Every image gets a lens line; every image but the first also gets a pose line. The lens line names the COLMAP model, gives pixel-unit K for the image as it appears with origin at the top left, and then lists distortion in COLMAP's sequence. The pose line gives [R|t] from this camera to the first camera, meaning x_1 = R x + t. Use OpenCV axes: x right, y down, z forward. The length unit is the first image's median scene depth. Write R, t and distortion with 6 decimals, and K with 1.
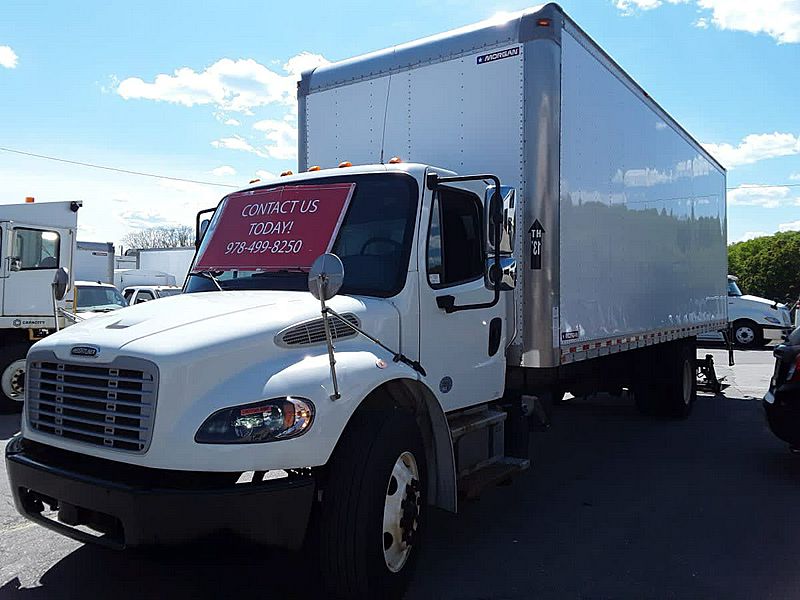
lens RADIAL K [[661.7, 0, 411.4], [0, 661.7, 267.2], [0, 0, 1]] dist [-0.013835, 0.019184]
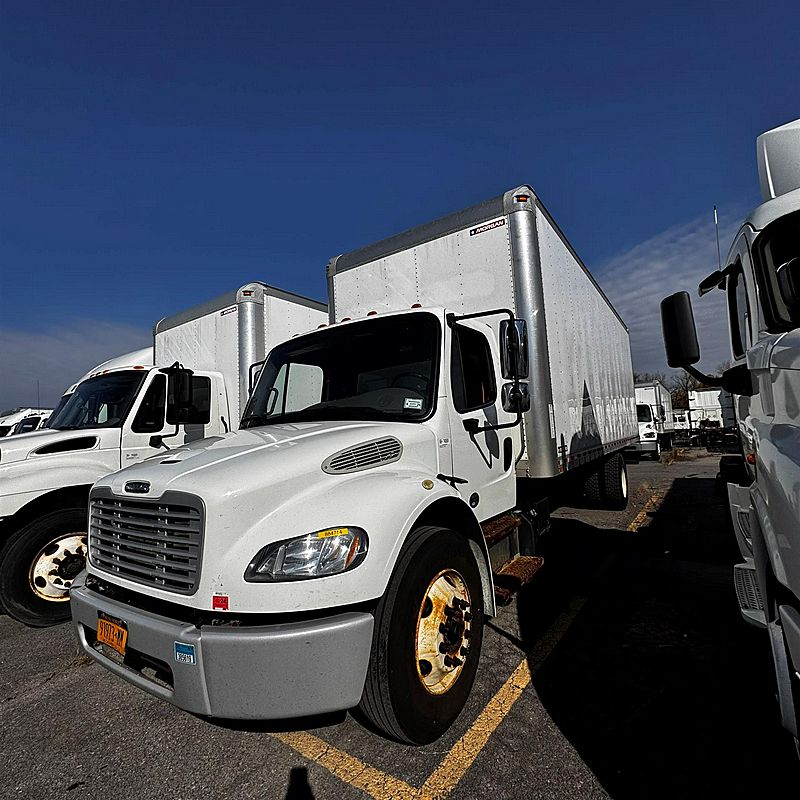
lens RADIAL K [[431.9, 0, 402.5], [0, 431.9, 391.3], [0, 0, 1]] dist [-0.029462, 0.000210]
pose [[0.998663, -0.050560, 0.010742, -0.072778], [0.051036, 0.997440, -0.050082, 0.028946], [-0.008183, 0.050563, 0.998687, 0.283851]]
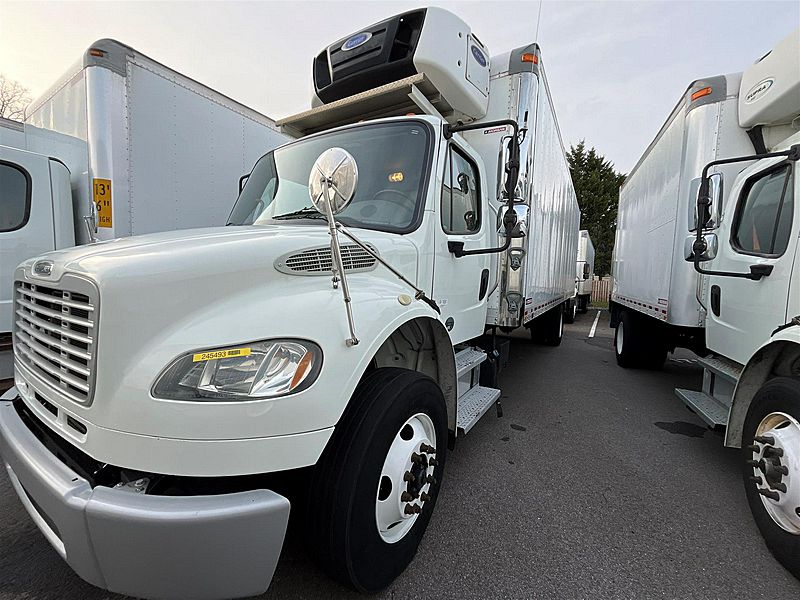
lens RADIAL K [[327.6, 0, 398.2], [0, 327.6, 294.8], [0, 0, 1]] dist [-0.021313, -0.000130]
pose [[0.997616, 0.047256, 0.050298, -0.065516], [-0.052586, 0.992479, 0.110546, 0.079533], [-0.044696, -0.112928, 0.992597, 0.499729]]
